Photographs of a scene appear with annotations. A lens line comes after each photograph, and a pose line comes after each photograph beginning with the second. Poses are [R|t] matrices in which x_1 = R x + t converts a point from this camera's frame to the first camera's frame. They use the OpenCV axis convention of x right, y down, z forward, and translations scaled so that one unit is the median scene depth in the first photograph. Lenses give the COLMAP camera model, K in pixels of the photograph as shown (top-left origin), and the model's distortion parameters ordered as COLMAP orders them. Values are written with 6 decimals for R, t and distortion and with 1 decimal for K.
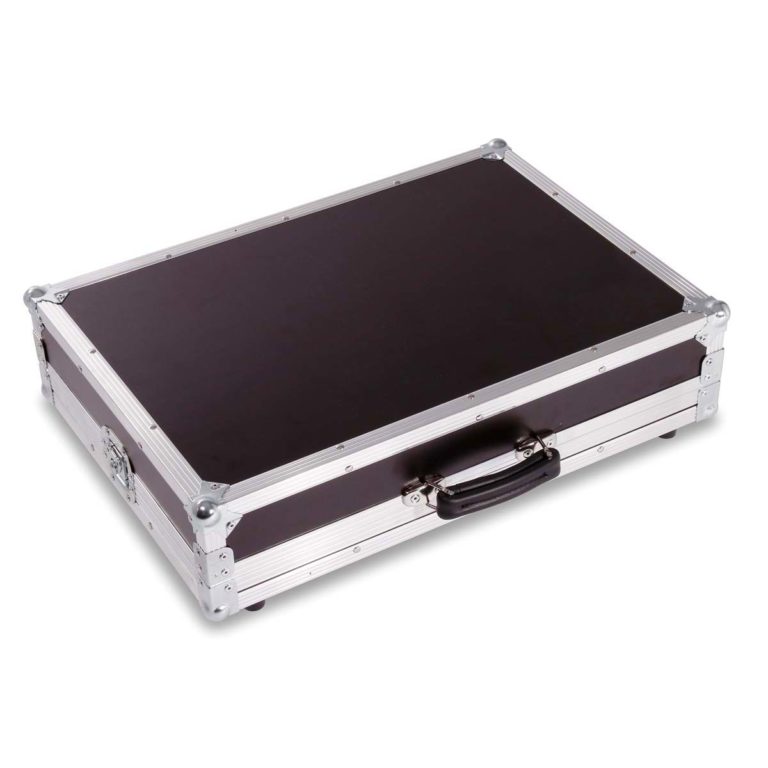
lens RADIAL K [[1784.8, 0, 384.0], [0, 1784.8, 384.0], [0, 0, 1]] dist [-0.052545, -0.130838]
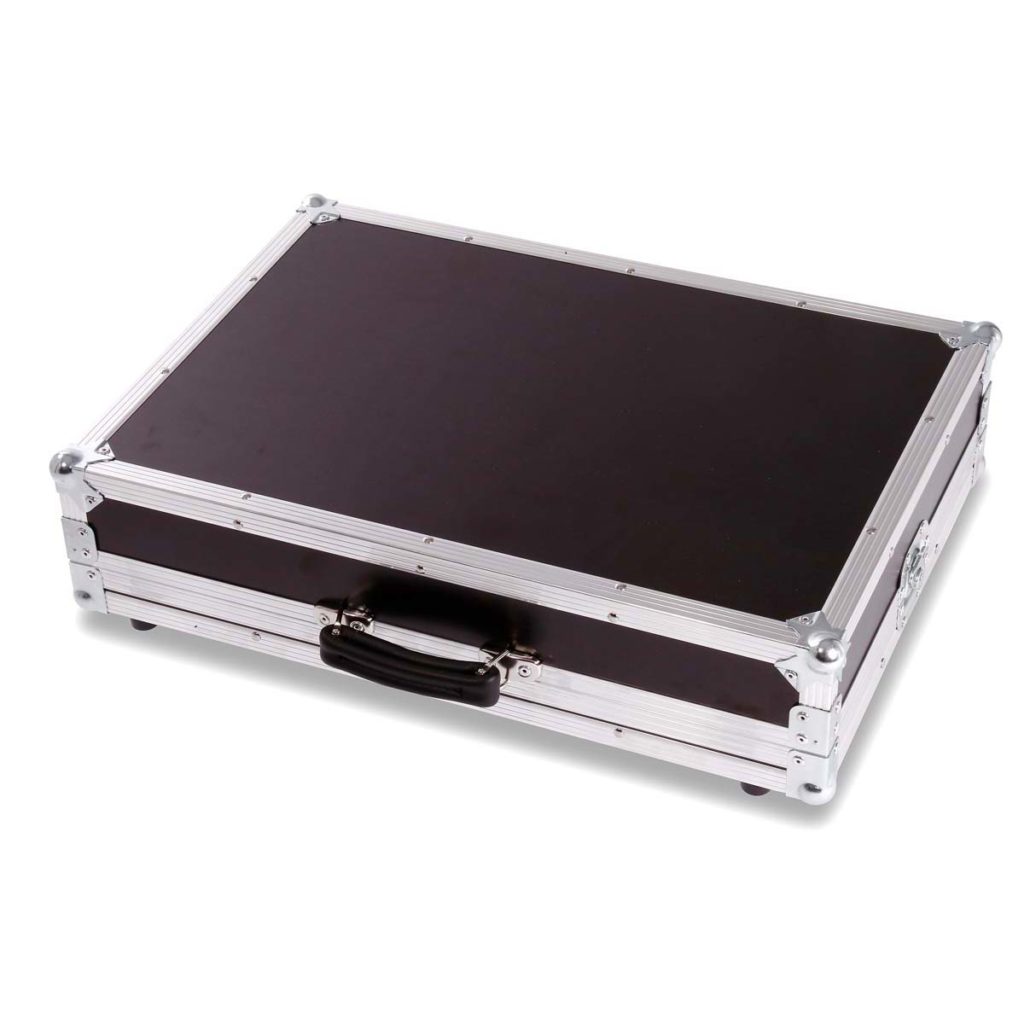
lens RADIAL K [[2379.8, 0, 512.0], [0, 2379.8, 512.0], [0, 0, 1]] dist [-0.052545, -0.130838]
pose [[0.581434, 0.494504, -0.646066, 0.663619], [-0.459283, 0.854957, 0.241054, -0.244016], [0.671560, 0.156571, 0.724218, 0.288446]]
